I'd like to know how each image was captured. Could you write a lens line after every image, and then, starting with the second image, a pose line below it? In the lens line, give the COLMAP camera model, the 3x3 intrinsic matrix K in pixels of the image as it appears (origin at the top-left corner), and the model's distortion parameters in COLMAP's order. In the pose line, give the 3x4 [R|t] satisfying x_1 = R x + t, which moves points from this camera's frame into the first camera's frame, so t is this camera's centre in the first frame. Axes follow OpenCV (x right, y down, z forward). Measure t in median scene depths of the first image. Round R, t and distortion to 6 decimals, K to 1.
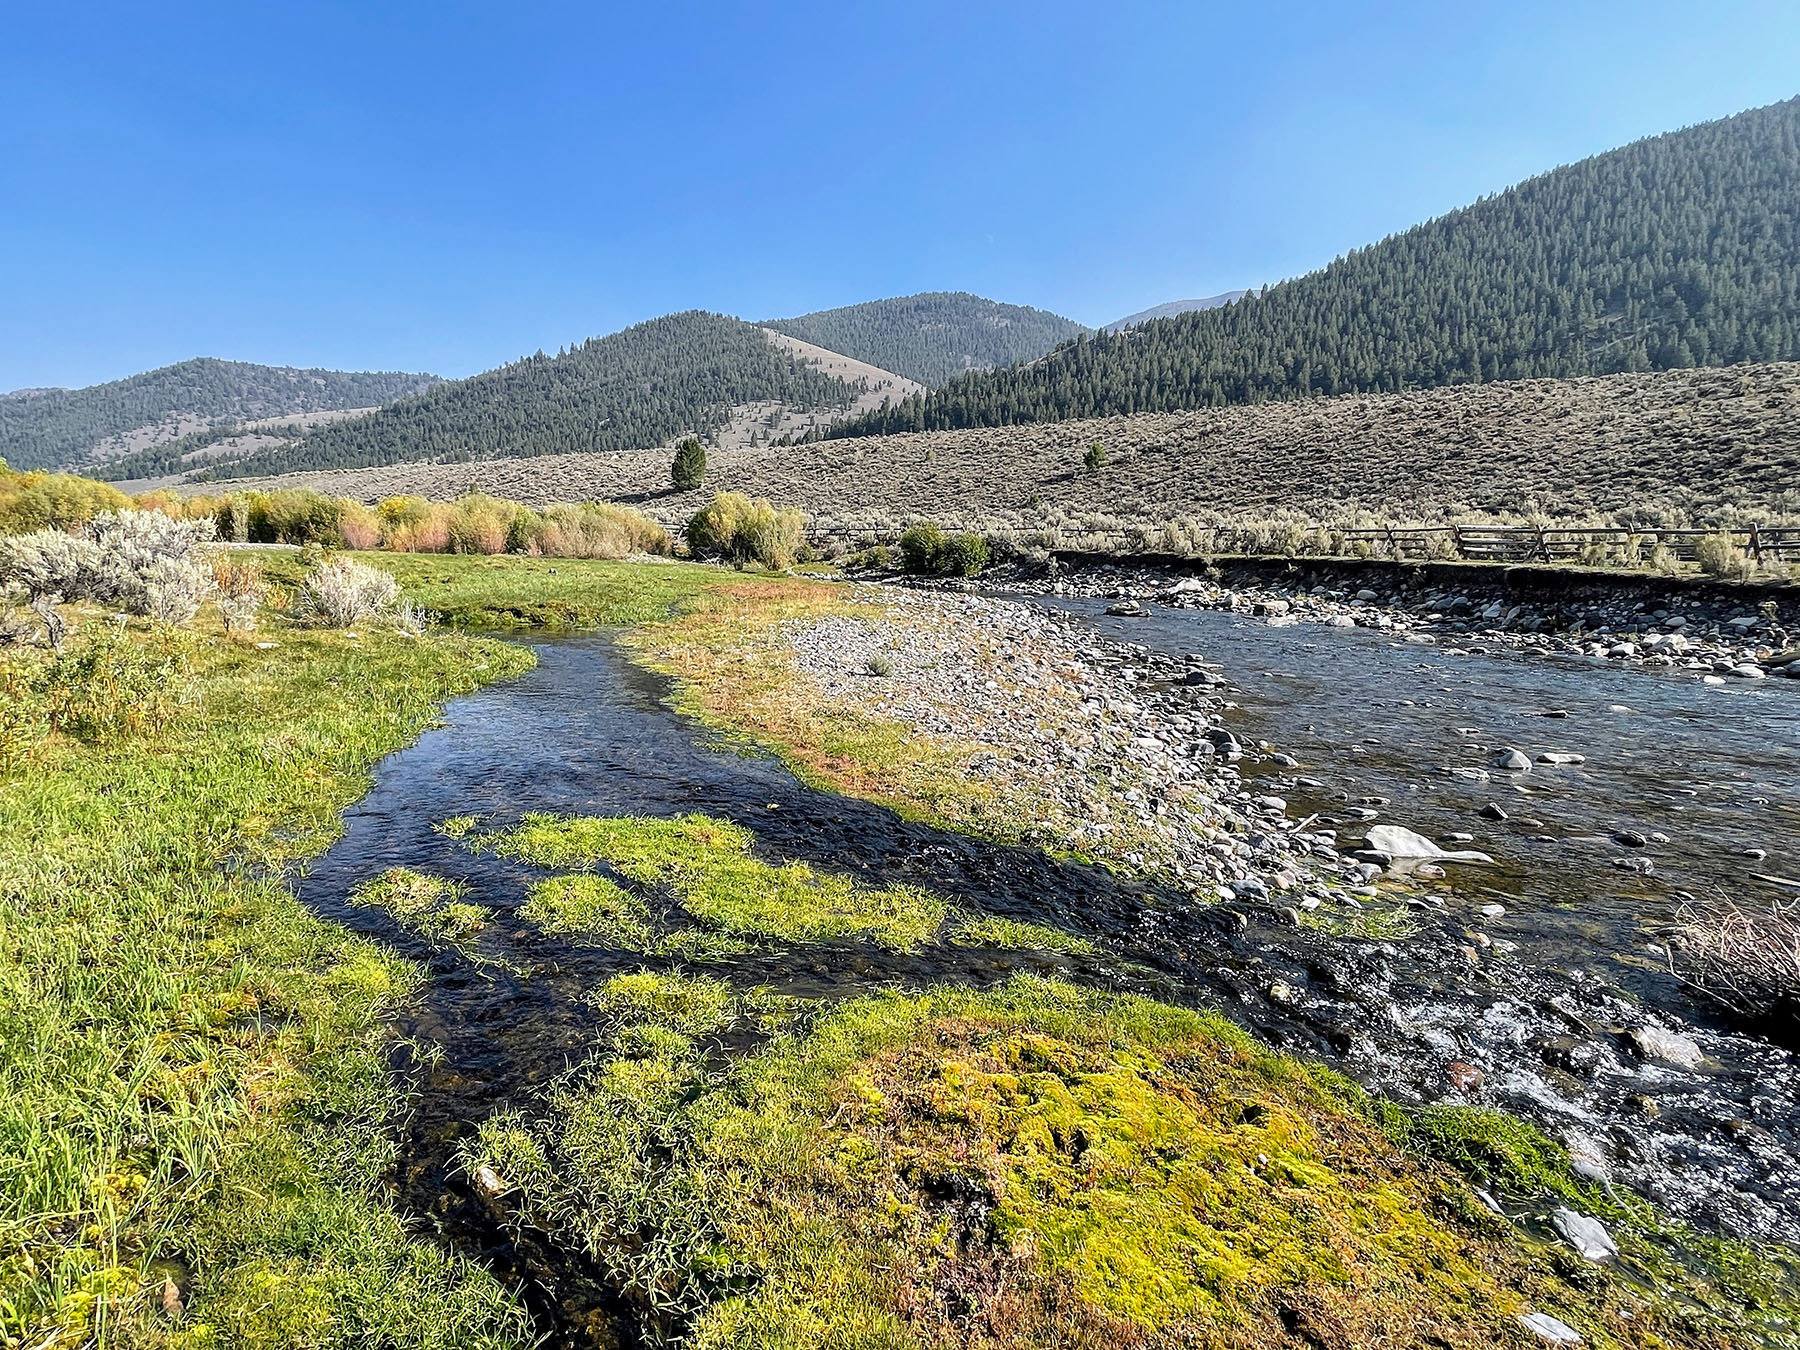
lens RADIAL K [[971.2, 0, 859.7], [0, 971.2, 670.1], [0, 0, 1]] dist [0.004600, 0.003507]
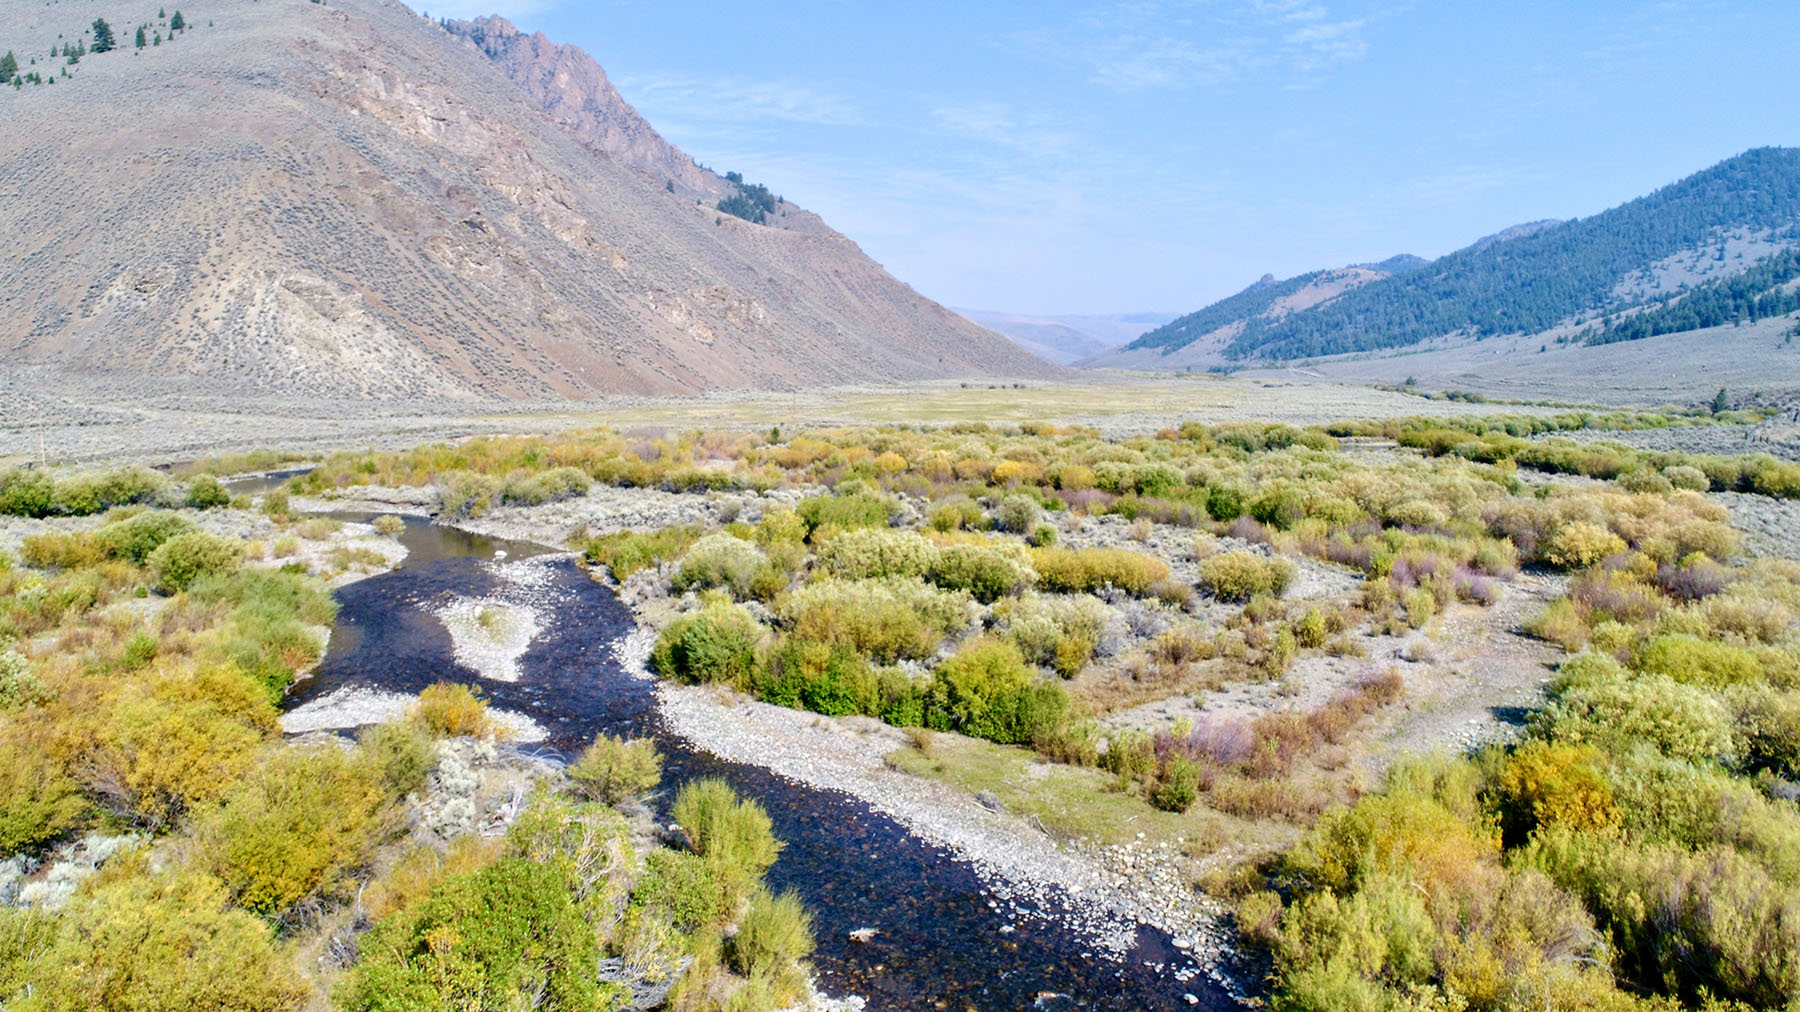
lens RADIAL K [[1199.3, 0, 915.8], [0, 1199.3, 506.0], [0, 0, 1]] dist [-0.007470, -0.001535]
pose [[0.434941, 0.089182, -0.896032, -0.164819], [-0.118603, 0.992088, 0.041171, -0.028913], [0.892614, 0.088365, 0.442077, 0.106154]]
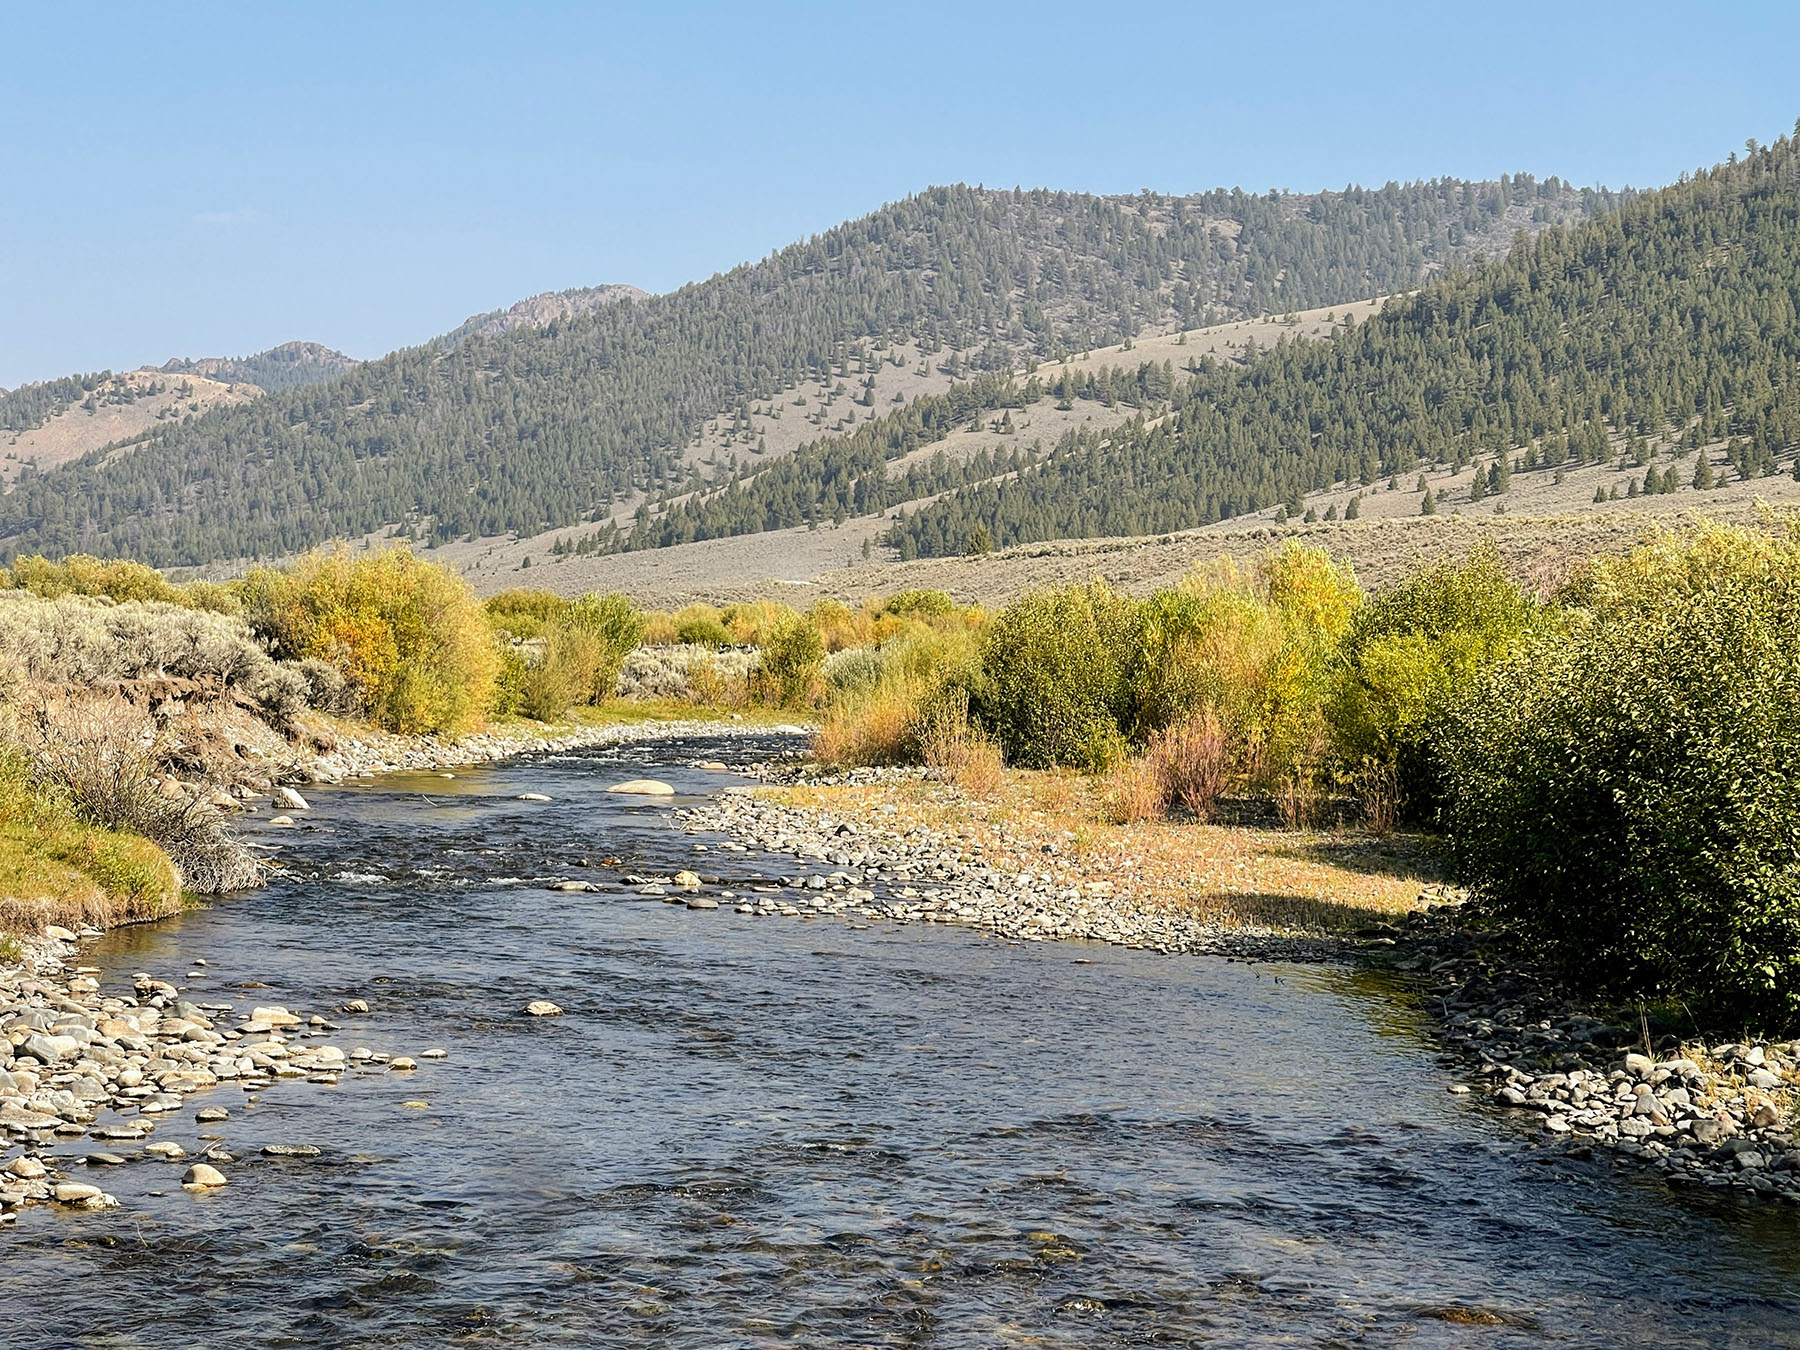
lens RADIAL K [[3551.7, 0, 900.2], [0, 3551.7, 671.0], [0, 0, 1]] dist [0.178364, 0.000000]
pose [[0.835218, 0.005072, -0.549896, 0.042950], [-0.082673, 0.989751, -0.116441, 0.012572], [0.543670, 0.142715, 0.827077, -0.083547]]
